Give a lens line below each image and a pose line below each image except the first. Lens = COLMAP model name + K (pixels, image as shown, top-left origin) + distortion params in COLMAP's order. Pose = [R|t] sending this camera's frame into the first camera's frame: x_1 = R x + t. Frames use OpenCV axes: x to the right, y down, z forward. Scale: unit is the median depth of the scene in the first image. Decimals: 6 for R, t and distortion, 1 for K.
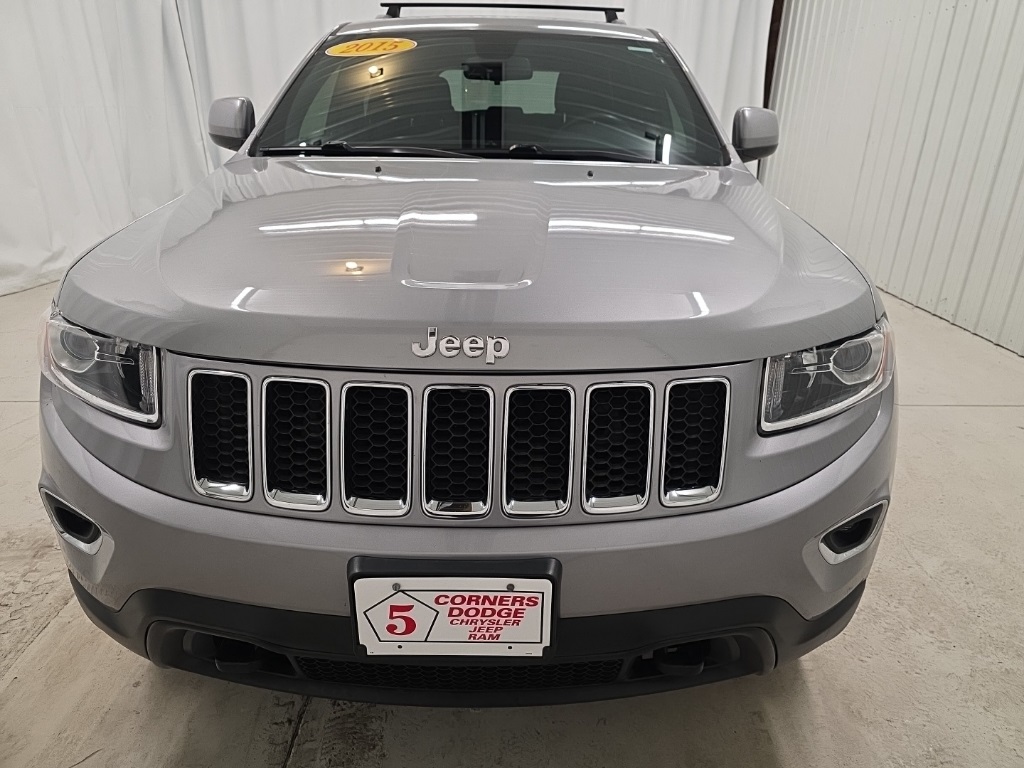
lens RADIAL K [[692.0, 0, 478.3], [0, 692.0, 398.0], [0, 0, 1]] dist [0.045496, -0.036051]
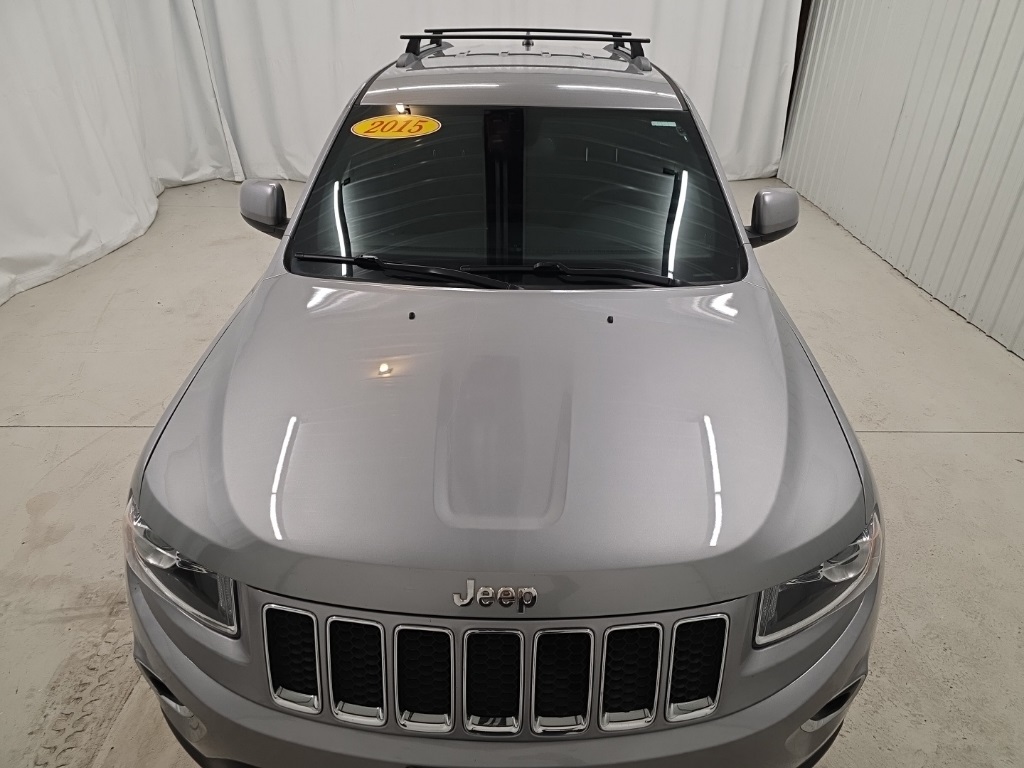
lens RADIAL K [[692.0, 0, 479.8], [0, 692.0, 384.9], [0, 0, 1]] dist [0.045496, -0.036051]
pose [[0.999755, -0.004695, -0.021650, -0.021105], [0.007753, 0.989631, 0.143427, -0.490569], [0.020752, -0.143560, 0.989424, -0.083698]]
